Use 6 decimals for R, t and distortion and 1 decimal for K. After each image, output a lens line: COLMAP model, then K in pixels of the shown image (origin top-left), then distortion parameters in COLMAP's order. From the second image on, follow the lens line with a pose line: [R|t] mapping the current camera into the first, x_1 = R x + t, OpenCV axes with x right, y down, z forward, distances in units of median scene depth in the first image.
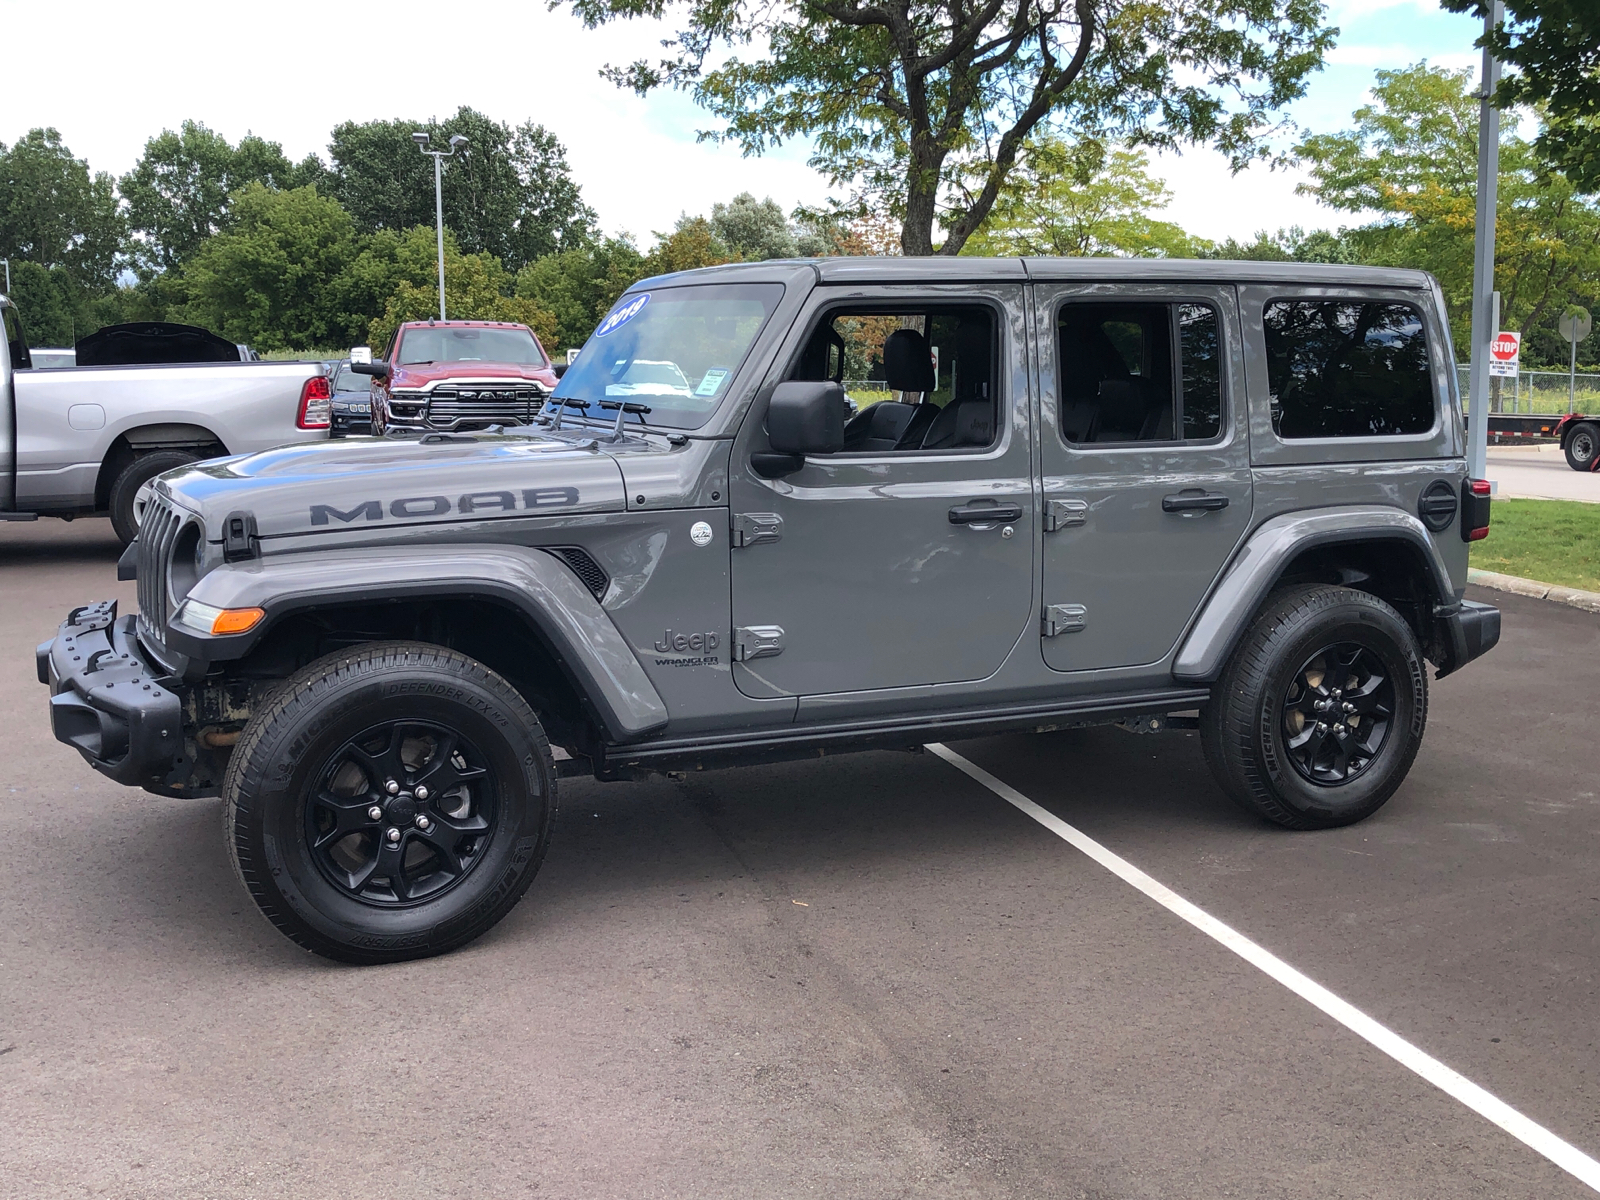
lens RADIAL K [[1728.0, 0, 792.6], [0, 1728.0, 599.1], [0, 0, 1]] dist [0.021129, 0.000000]
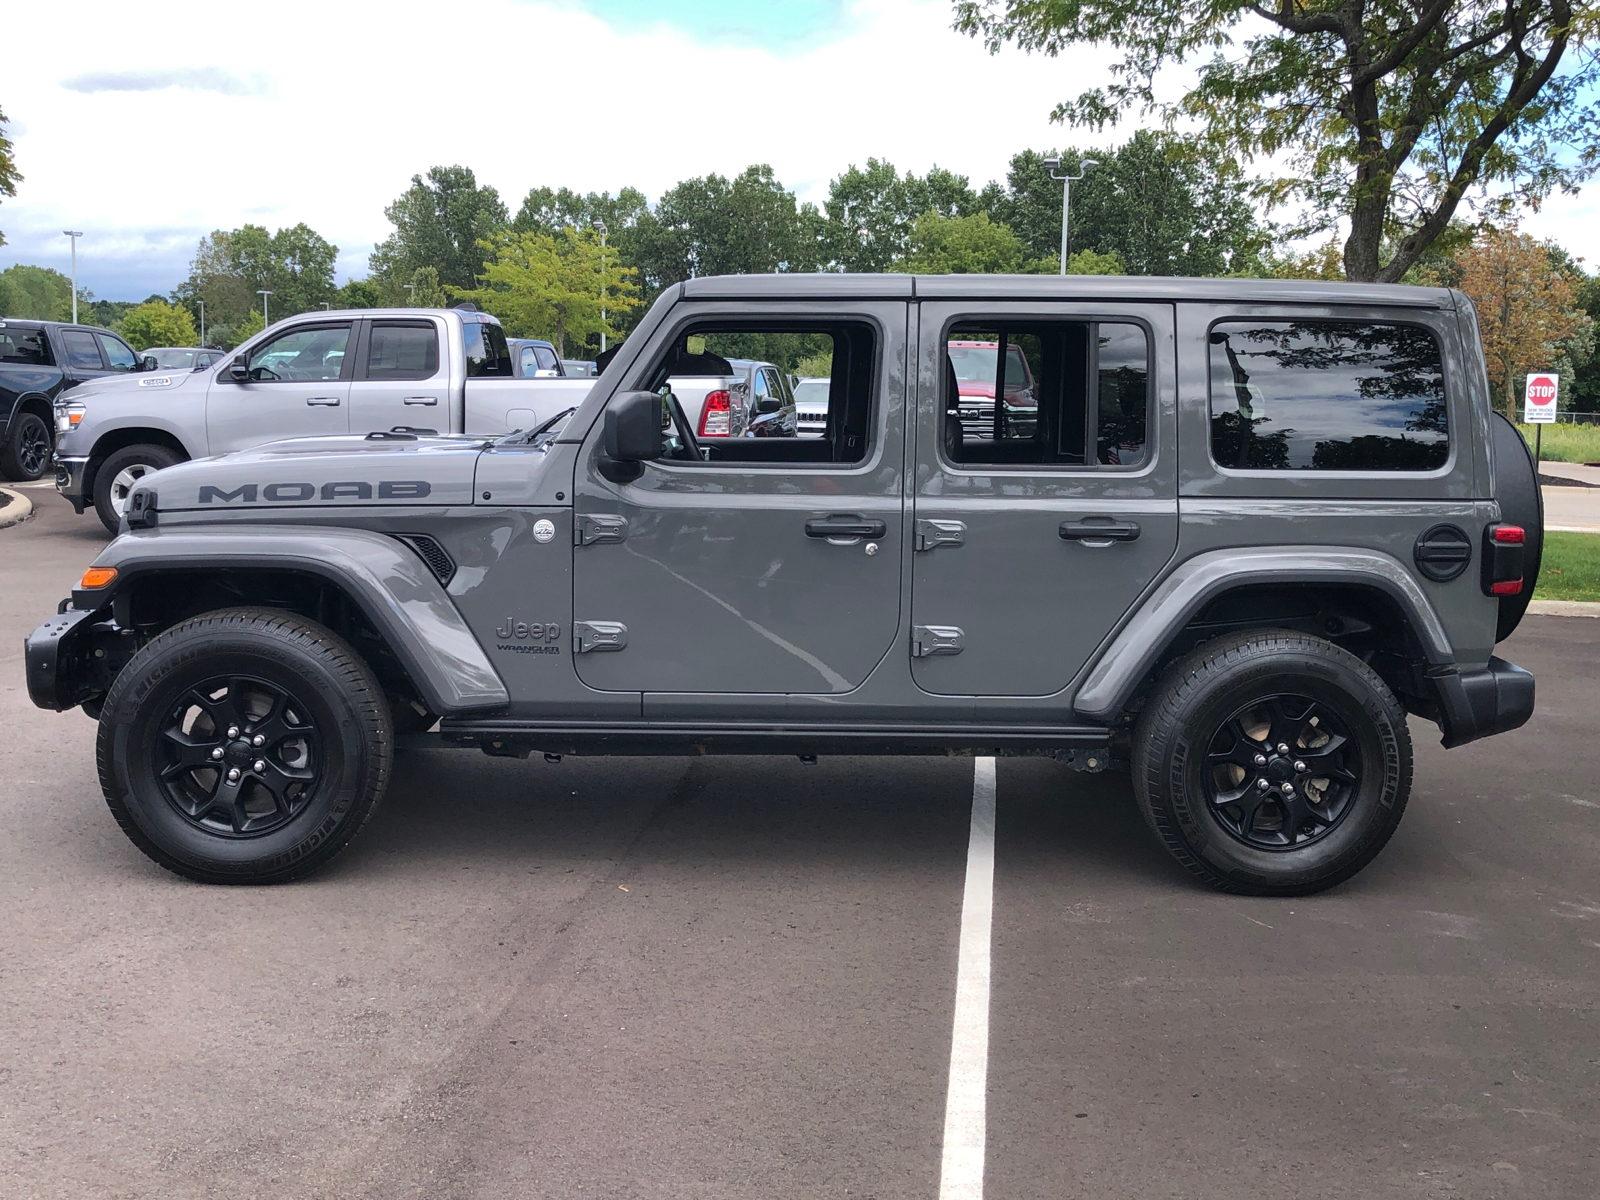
lens RADIAL K [[1728.0, 0, 802.6], [0, 1728.0, 601.9], [0, 0, 1]] dist [0.021129, 0.000000]
pose [[0.922018, 0.069451, -0.380867, 0.475992], [-0.073862, 0.997264, 0.003043, -0.008372], [0.380037, 0.025326, 0.924625, 0.063781]]
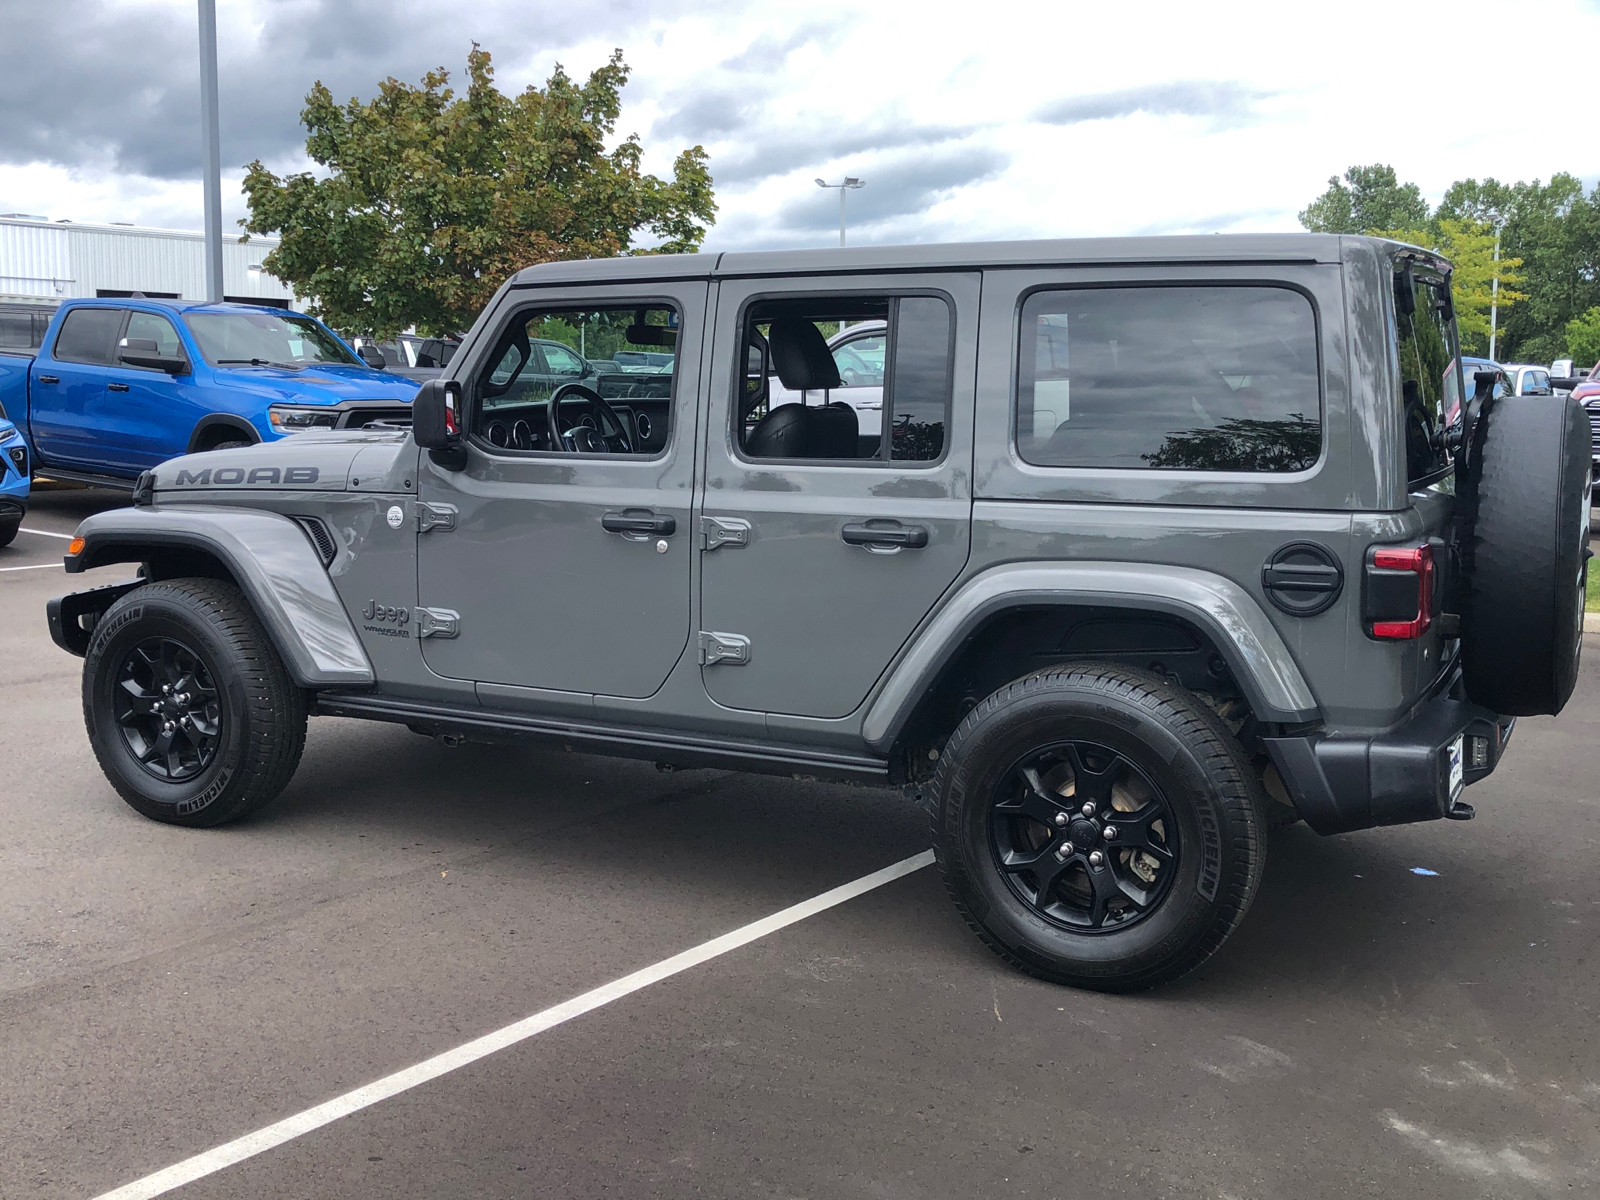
lens RADIAL K [[1728.0, 0, 780.8], [0, 1728.0, 594.6], [0, 0, 1]] dist [0.021129, 0.000000]
pose [[0.600537, 0.106958, -0.792411, 0.919666], [-0.116541, 0.992139, 0.045596, -0.063893], [0.791059, 0.064966, 0.608281, 0.489564]]
